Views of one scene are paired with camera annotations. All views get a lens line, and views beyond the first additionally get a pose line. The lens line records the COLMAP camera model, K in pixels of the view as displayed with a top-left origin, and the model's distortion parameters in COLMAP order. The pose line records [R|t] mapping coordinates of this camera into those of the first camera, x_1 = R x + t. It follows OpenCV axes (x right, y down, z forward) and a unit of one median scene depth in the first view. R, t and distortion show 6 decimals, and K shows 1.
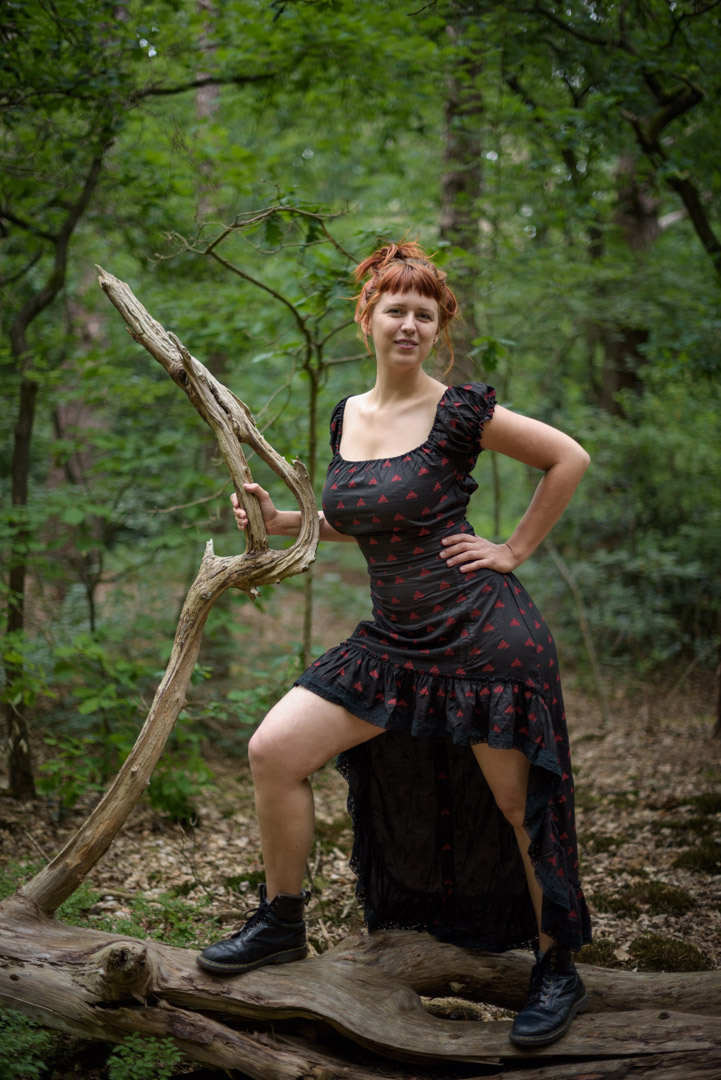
lens RADIAL K [[1553.2, 0, 360.5], [0, 1553.2, 540.0], [0, 0, 1]] dist [-0.132001, 0.112765]
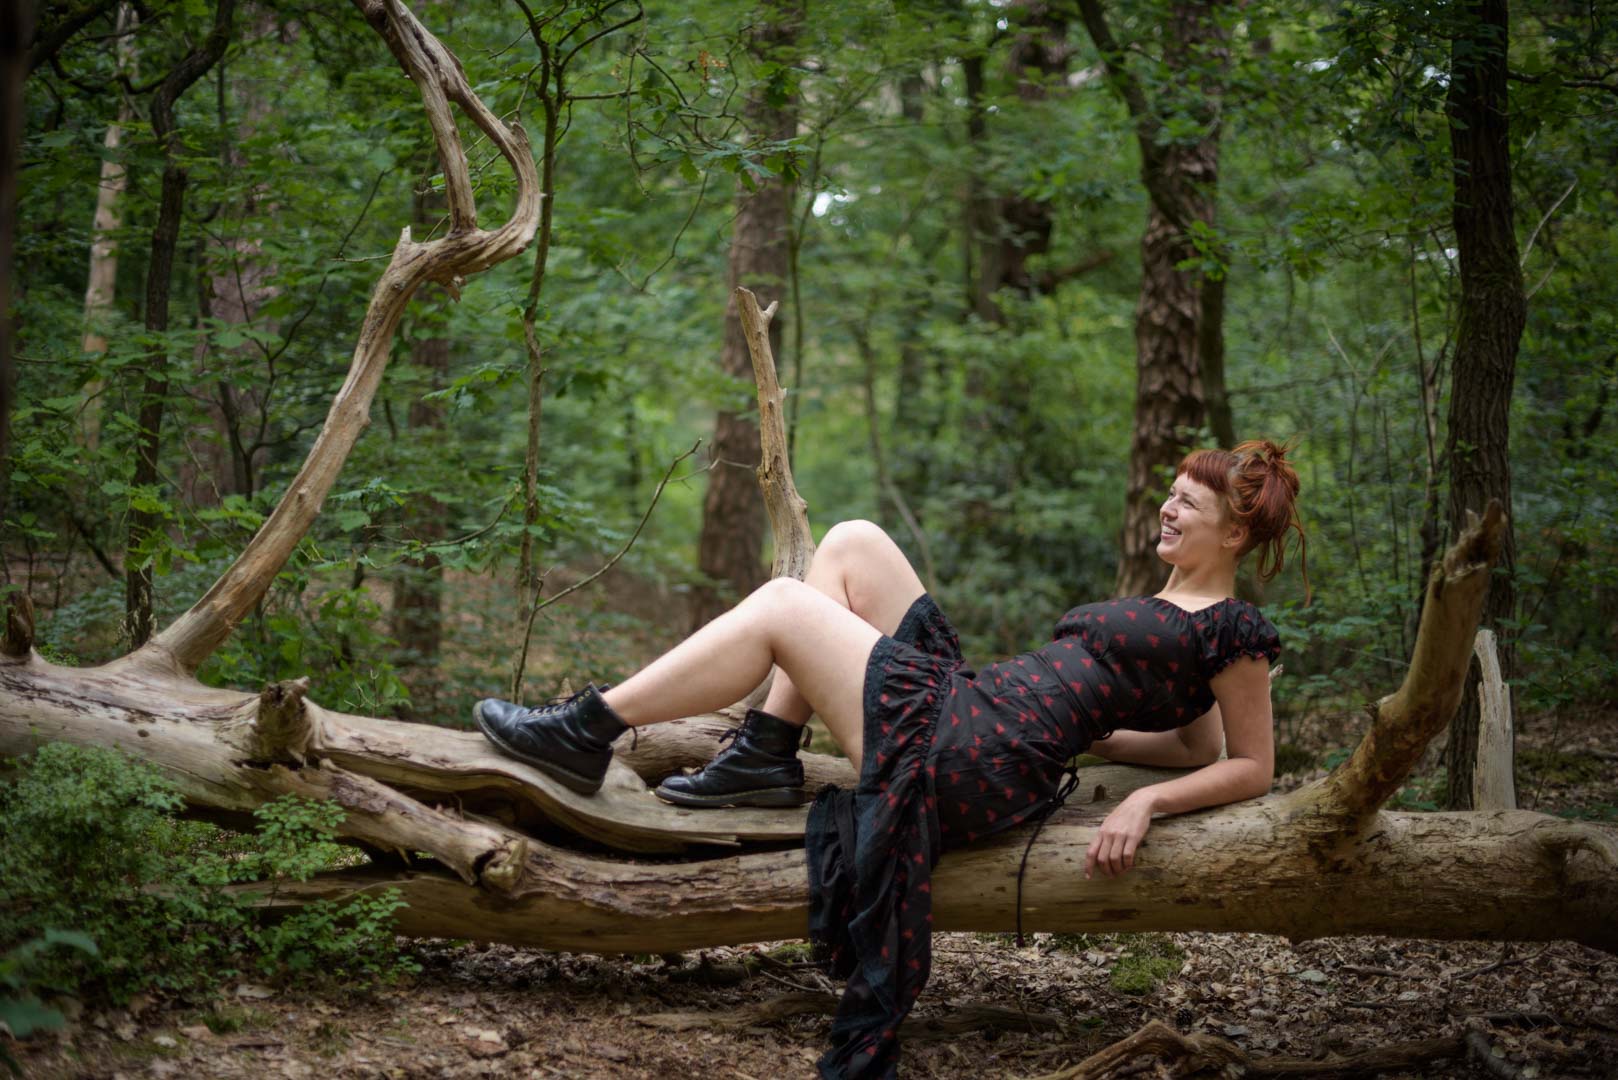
lens RADIAL K [[2327.0, 0, 809.0], [0, 2327.0, 540.0], [0, 0, 1]] dist [-0.132001, 0.112765]
pose [[0.997214, 0.030902, 0.067888, 0.038167], [-0.028767, 0.999067, -0.032200, 0.206590], [-0.068820, 0.030158, 0.997173, -0.234754]]
